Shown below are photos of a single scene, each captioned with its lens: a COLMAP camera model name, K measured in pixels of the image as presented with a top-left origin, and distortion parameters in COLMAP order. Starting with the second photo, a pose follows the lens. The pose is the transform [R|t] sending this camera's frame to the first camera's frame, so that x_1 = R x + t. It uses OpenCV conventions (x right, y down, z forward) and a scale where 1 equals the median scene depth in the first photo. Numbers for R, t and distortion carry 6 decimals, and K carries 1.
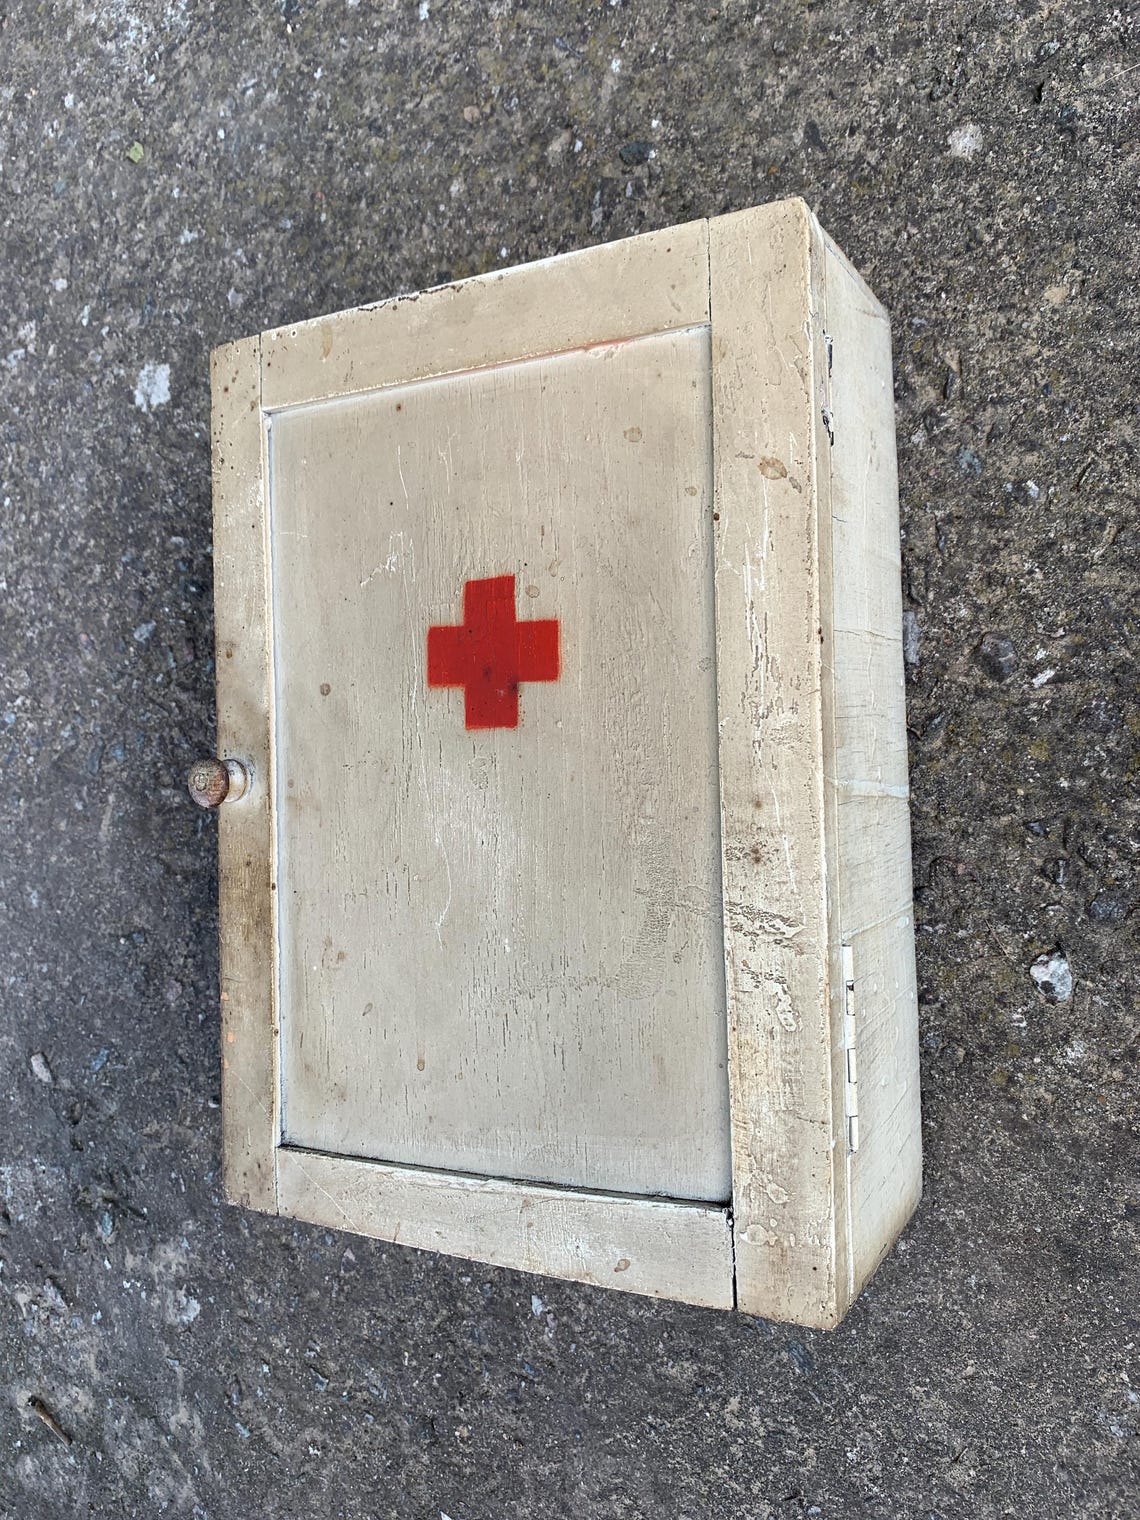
lens RADIAL K [[1186.9, 0, 570.0], [0, 1186.9, 760.0], [0, 0, 1]] dist [0.069342, -0.293954]
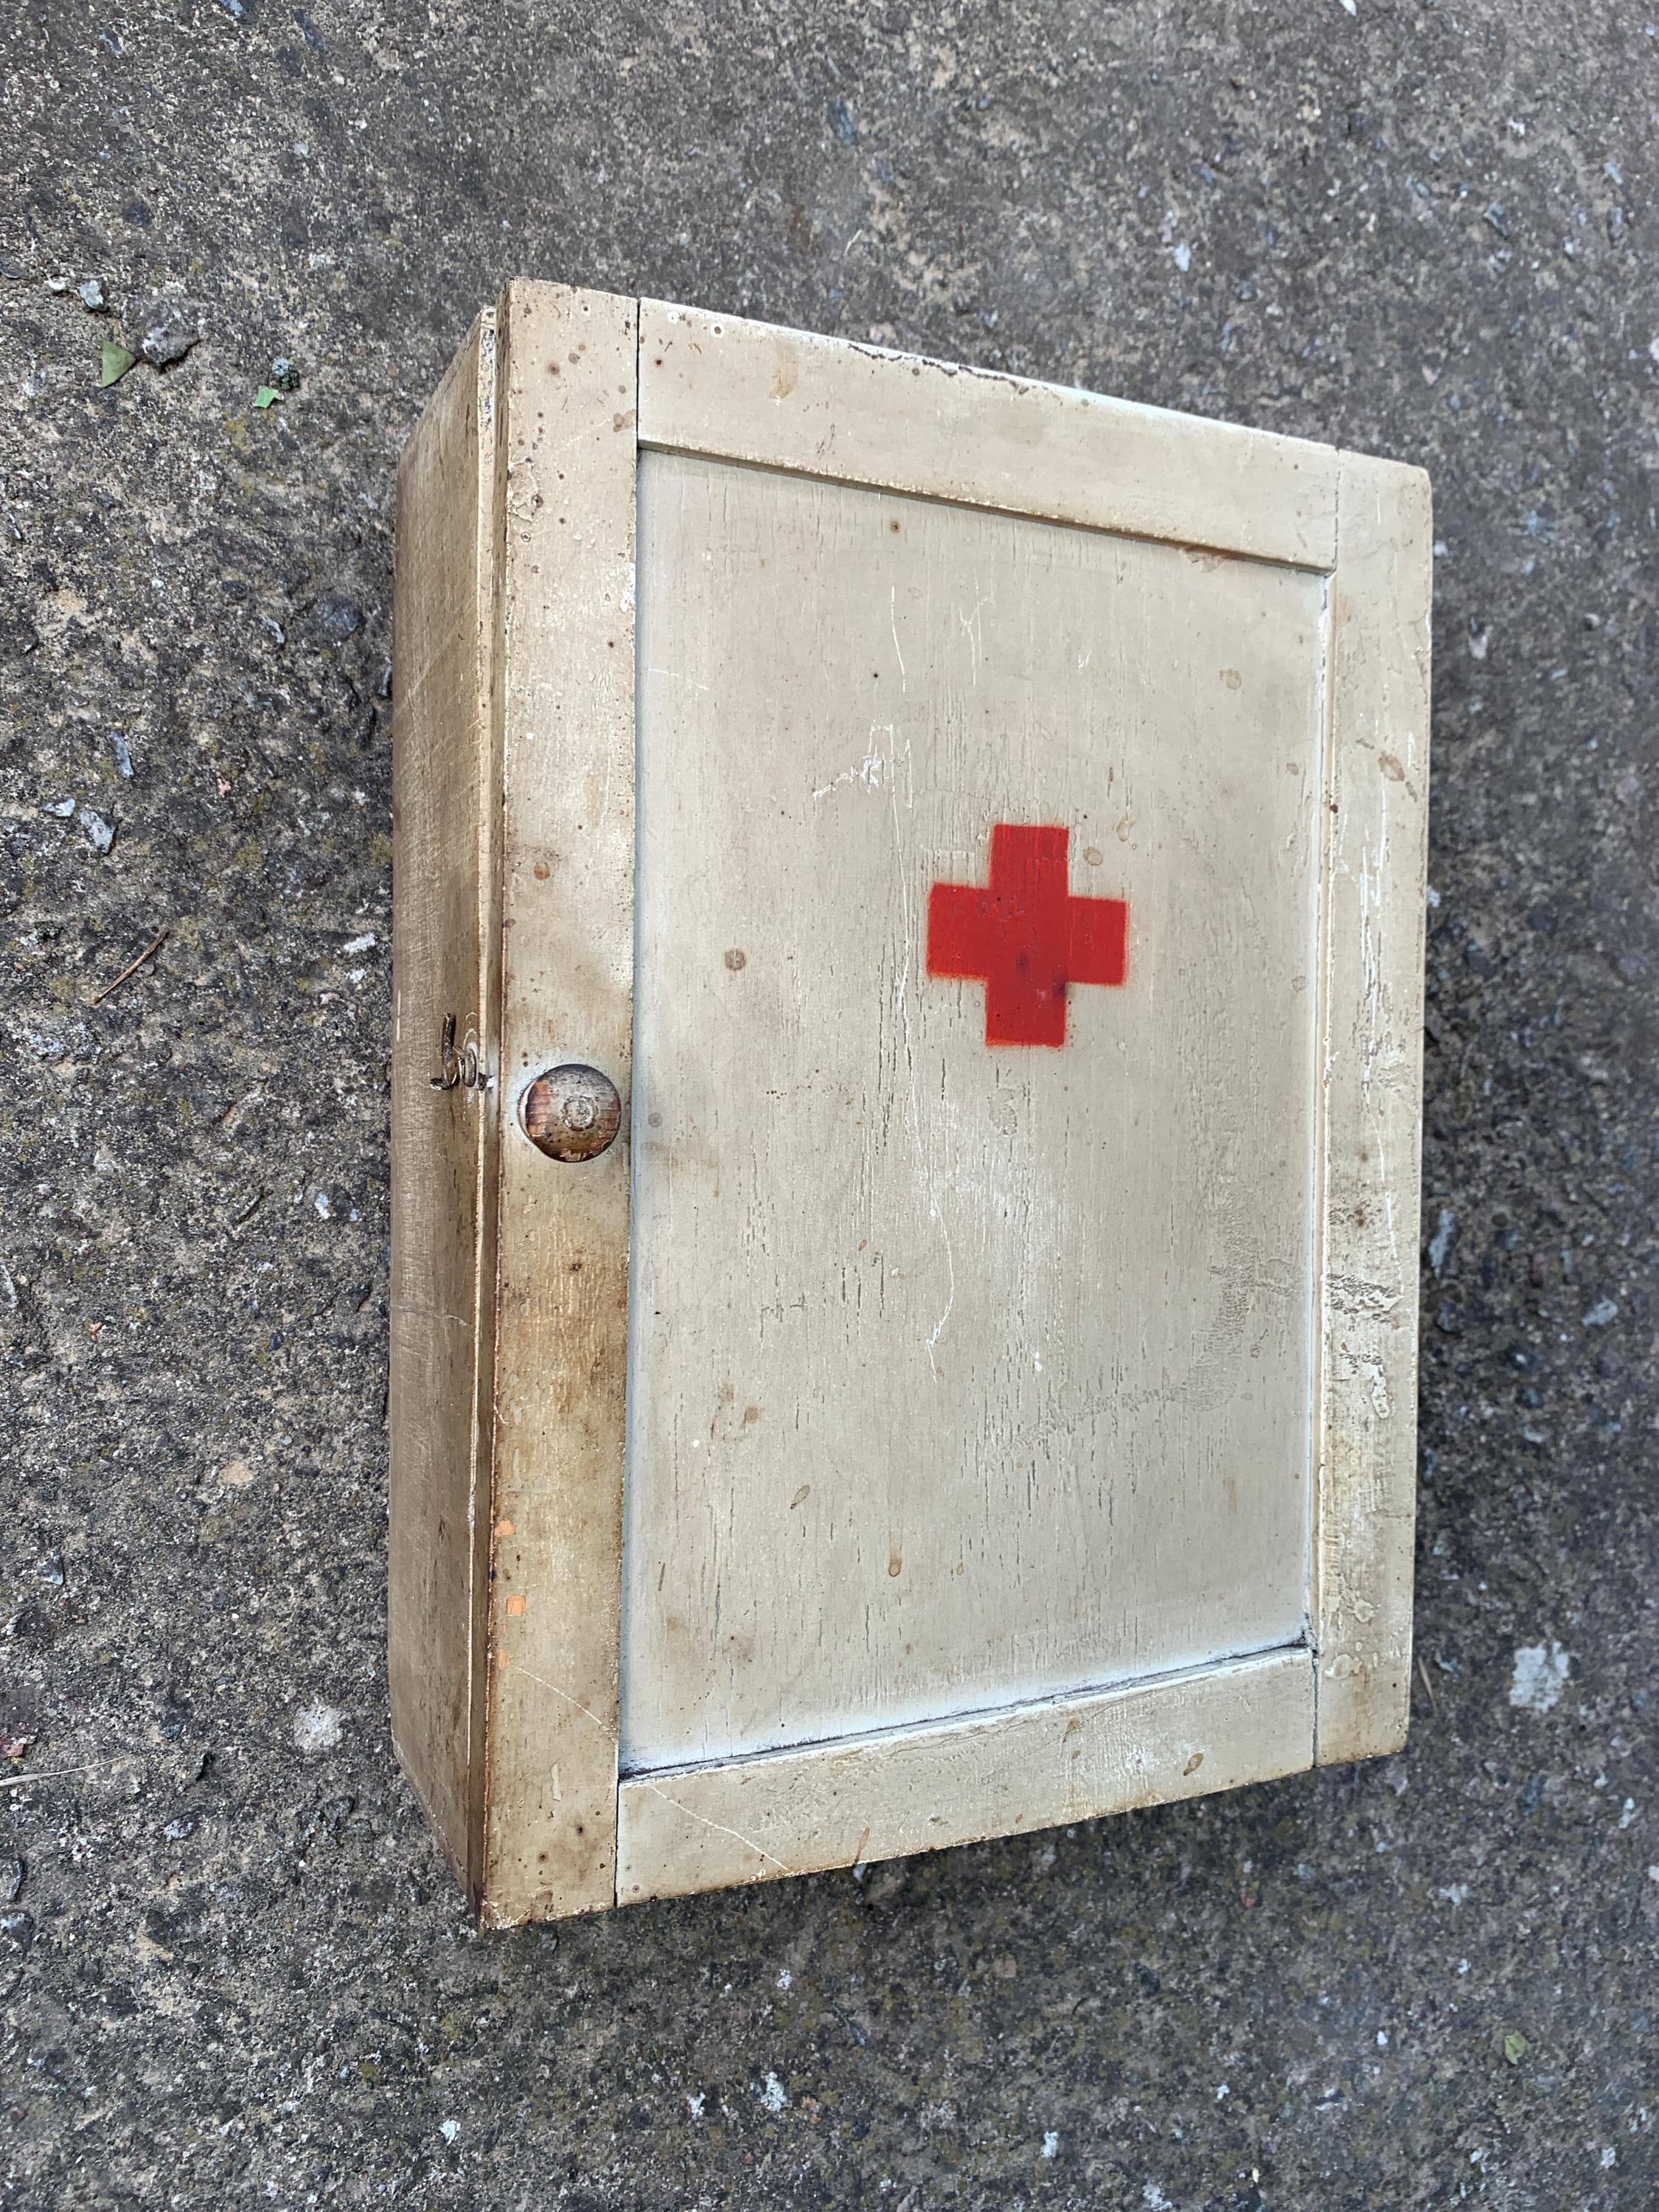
lens RADIAL K [[1727.3, 0, 829.5], [0, 1727.3, 1106.0], [0, 0, 1]] dist [0.069342, -0.293954]
pose [[0.594790, 0.027182, 0.803421, -0.932039], [-0.025888, 0.999557, -0.014652, 0.025573], [-0.803464, -0.012084, 0.595230, 0.500192]]
